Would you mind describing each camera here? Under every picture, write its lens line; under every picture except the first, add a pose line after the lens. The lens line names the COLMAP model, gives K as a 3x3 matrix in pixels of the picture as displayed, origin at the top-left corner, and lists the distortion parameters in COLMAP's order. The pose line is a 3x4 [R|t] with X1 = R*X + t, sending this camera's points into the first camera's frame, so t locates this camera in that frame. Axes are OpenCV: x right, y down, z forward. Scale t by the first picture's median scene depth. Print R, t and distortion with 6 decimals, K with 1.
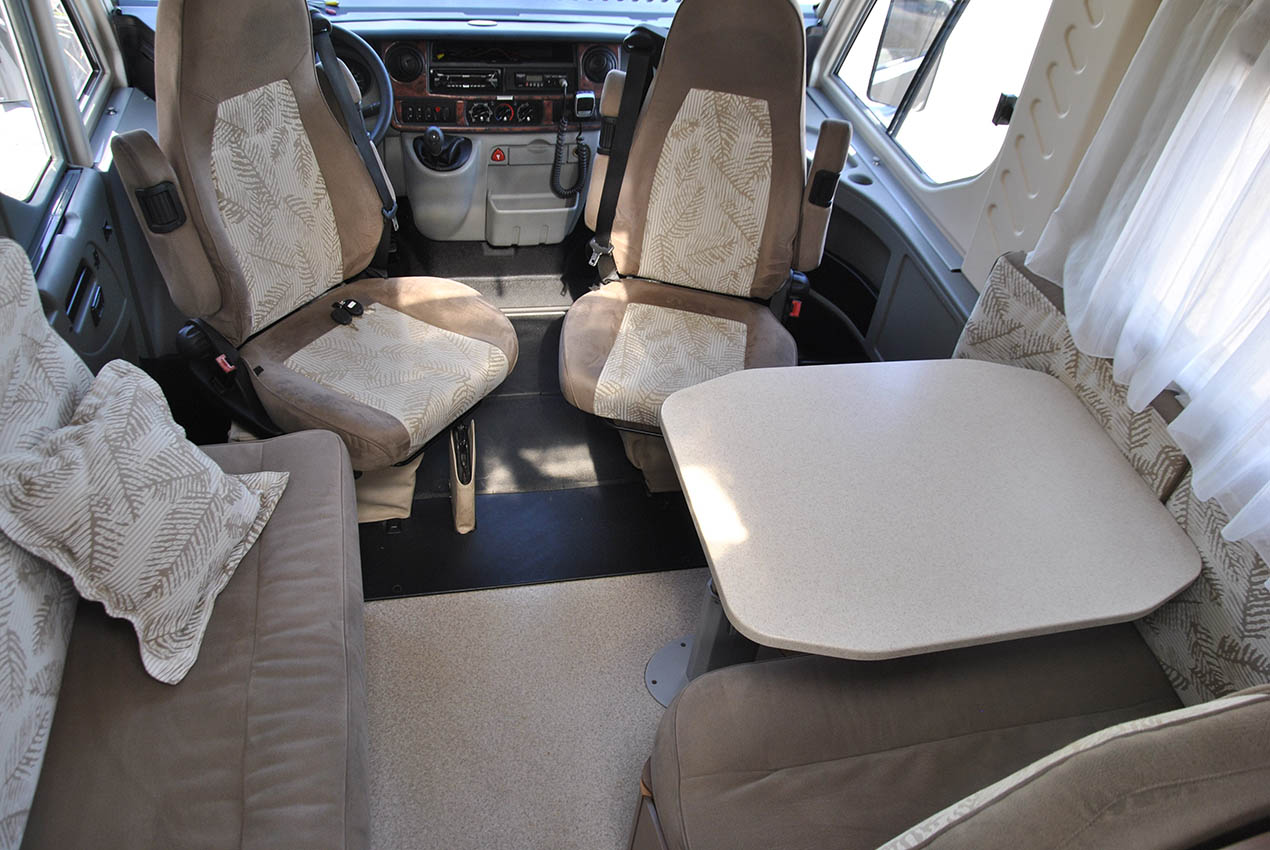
lens RADIAL K [[990.6, 0, 635.0], [0, 990.6, 425.0], [0, 0, 1]] dist [-0.149277, 0.116427]
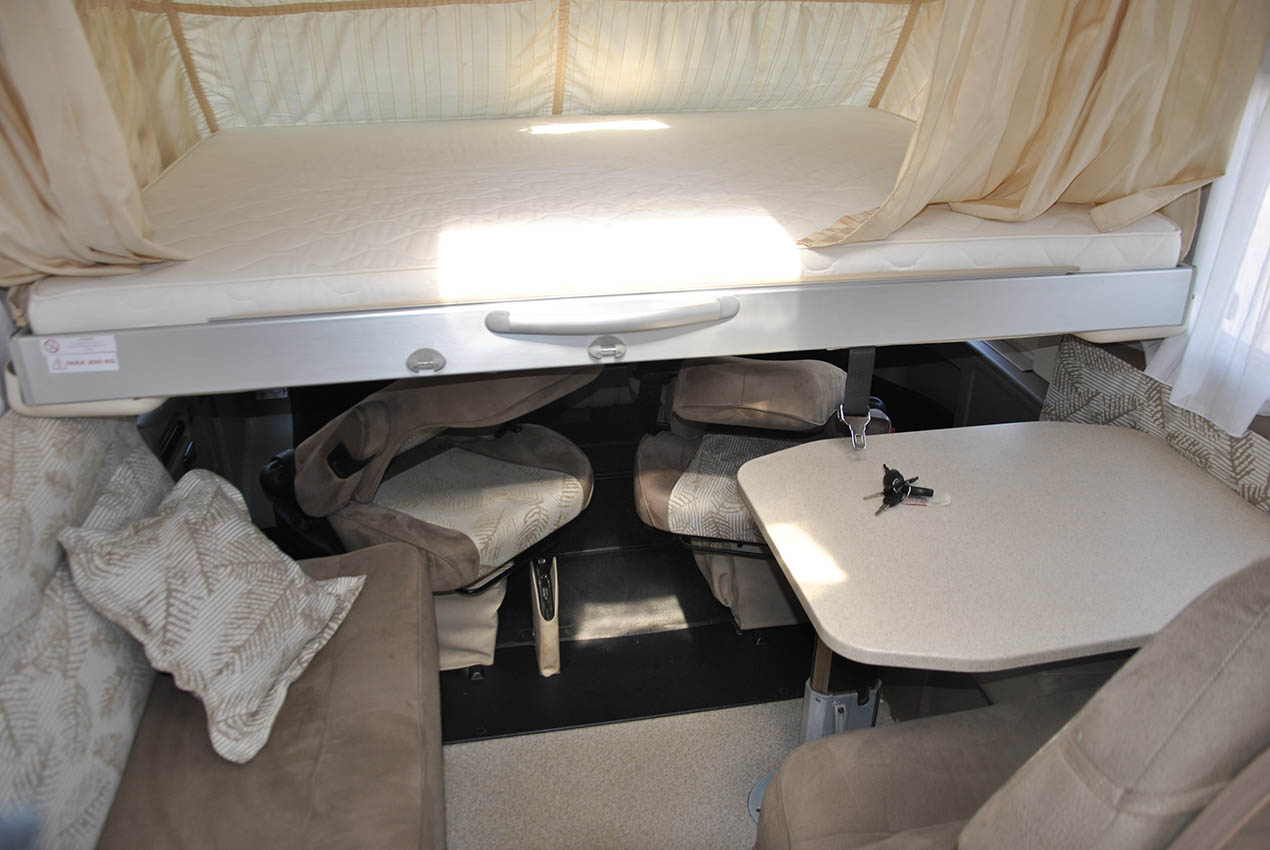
lens RADIAL K [[990.6, 0, 635.0], [0, 990.6, 425.0], [0, 0, 1]] dist [-0.149277, 0.116427]
pose [[0.993595, -0.083833, -0.075772, 0.004757], [0.061149, 0.962764, -0.263337, 0.212338], [0.095027, 0.257016, 0.961724, 0.037896]]
